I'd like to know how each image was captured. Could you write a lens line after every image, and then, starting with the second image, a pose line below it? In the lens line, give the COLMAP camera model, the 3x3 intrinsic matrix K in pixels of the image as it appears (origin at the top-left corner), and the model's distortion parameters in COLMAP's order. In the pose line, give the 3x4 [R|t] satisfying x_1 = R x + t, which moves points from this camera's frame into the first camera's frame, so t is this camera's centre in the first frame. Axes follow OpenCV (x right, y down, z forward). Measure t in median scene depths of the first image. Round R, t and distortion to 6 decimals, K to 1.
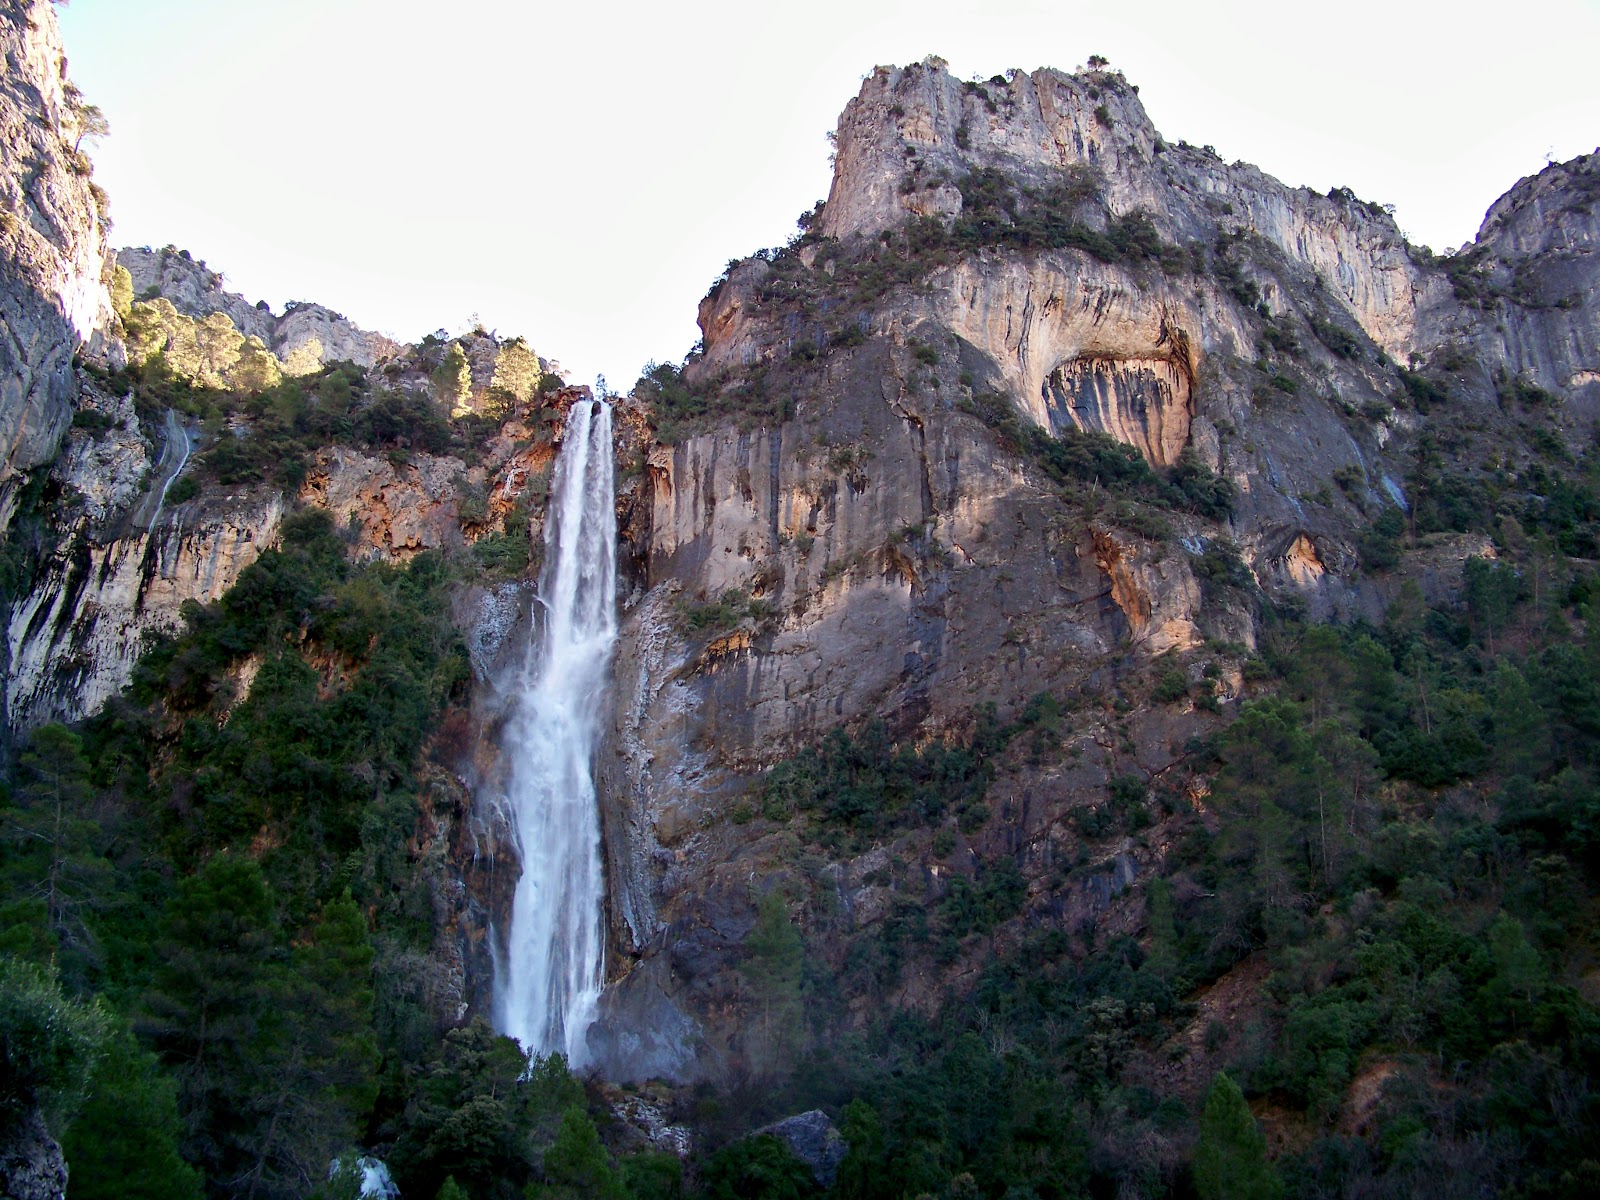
lens RADIAL K [[1559.5, 0, 800.0], [0, 1559.5, 600.0], [0, 0, 1]] dist [-0.284983, 0.297667]
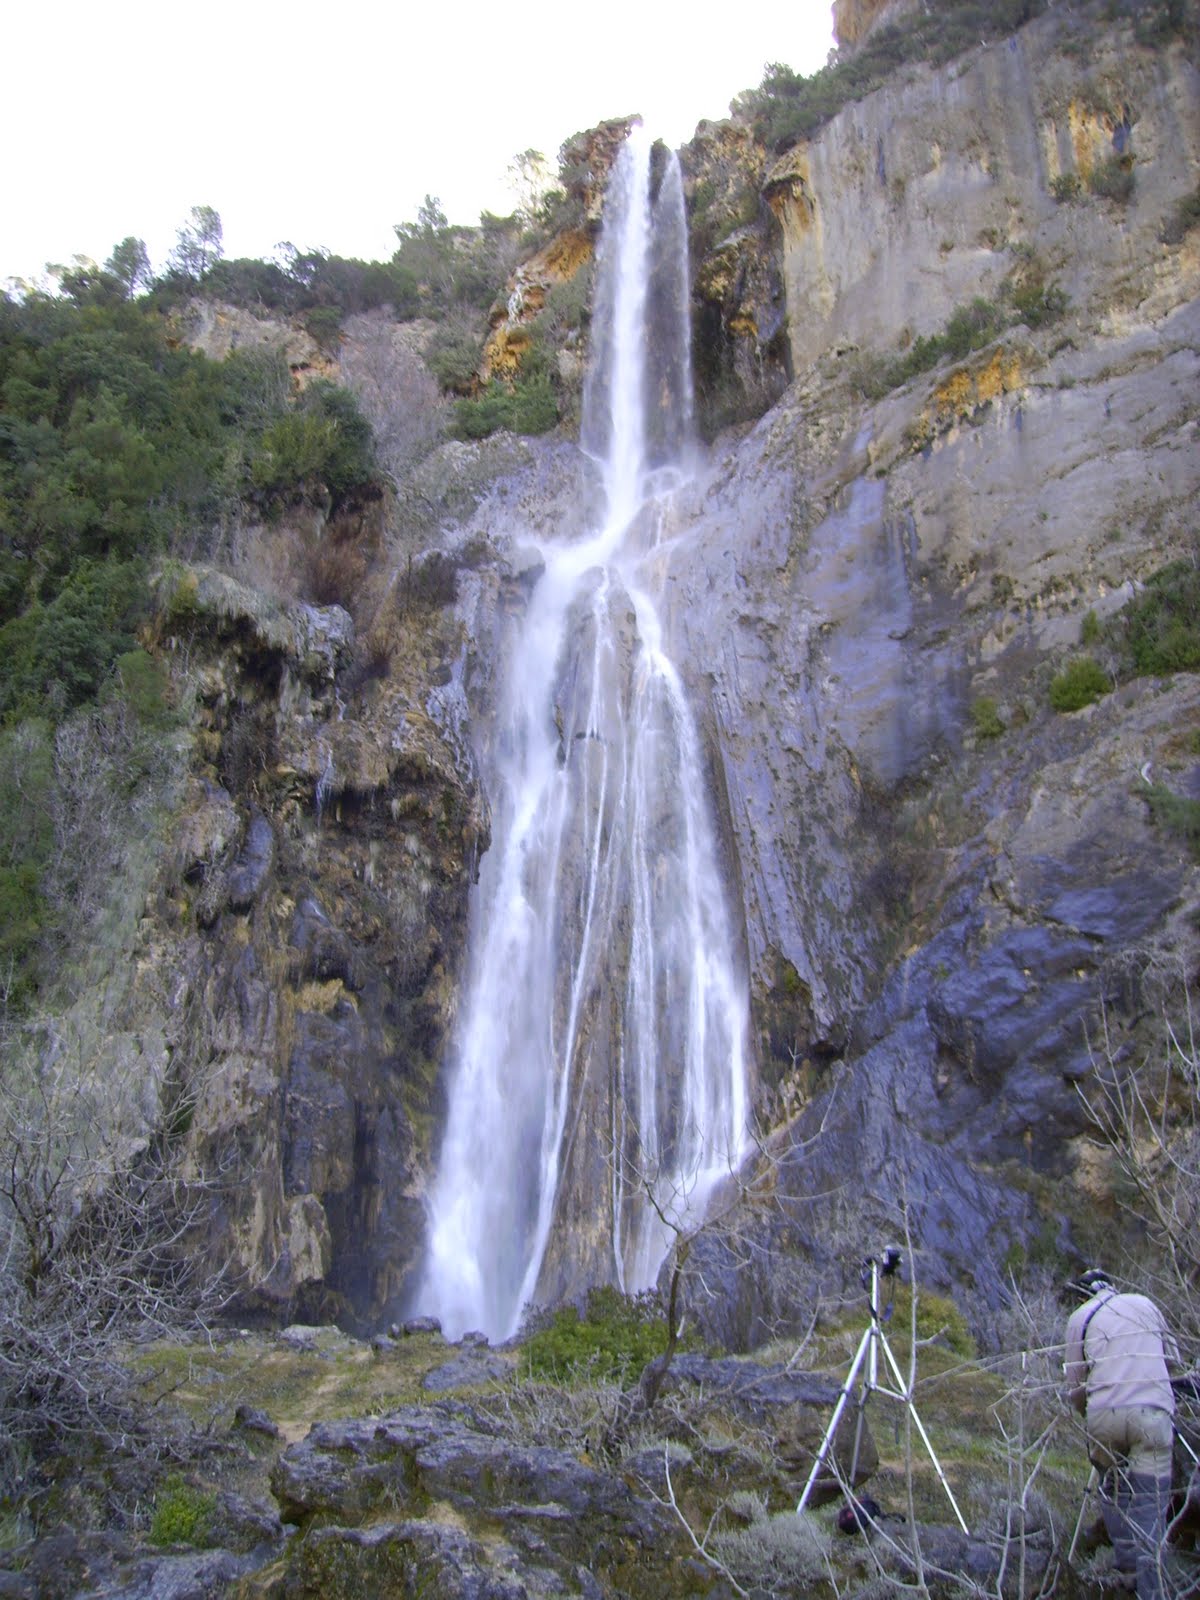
lens RADIAL K [[1673.3, 0, 575.7], [0, 1673.3, 820.4], [0, 0, 1]] dist [-0.166053, 0.136996]
pose [[0.955790, -0.132051, -0.262733, -0.045268], [0.110041, 0.989196, -0.096857, 0.166731], [0.272685, 0.063664, 0.959995, 0.501337]]
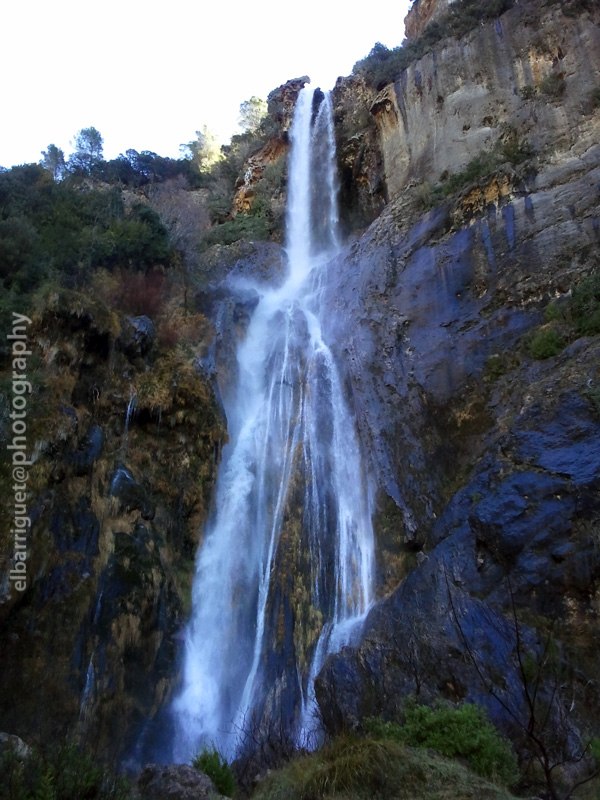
lens RADIAL K [[789.6, 0, 282.5], [0, 789.6, 394.9], [0, 0, 1]] dist [0.097980, -0.291577]
pose [[0.944865, -0.180604, -0.273154, -0.047378], [0.139061, 0.976505, -0.164620, 0.172160], [0.296467, 0.117559, 0.947780, 0.541681]]
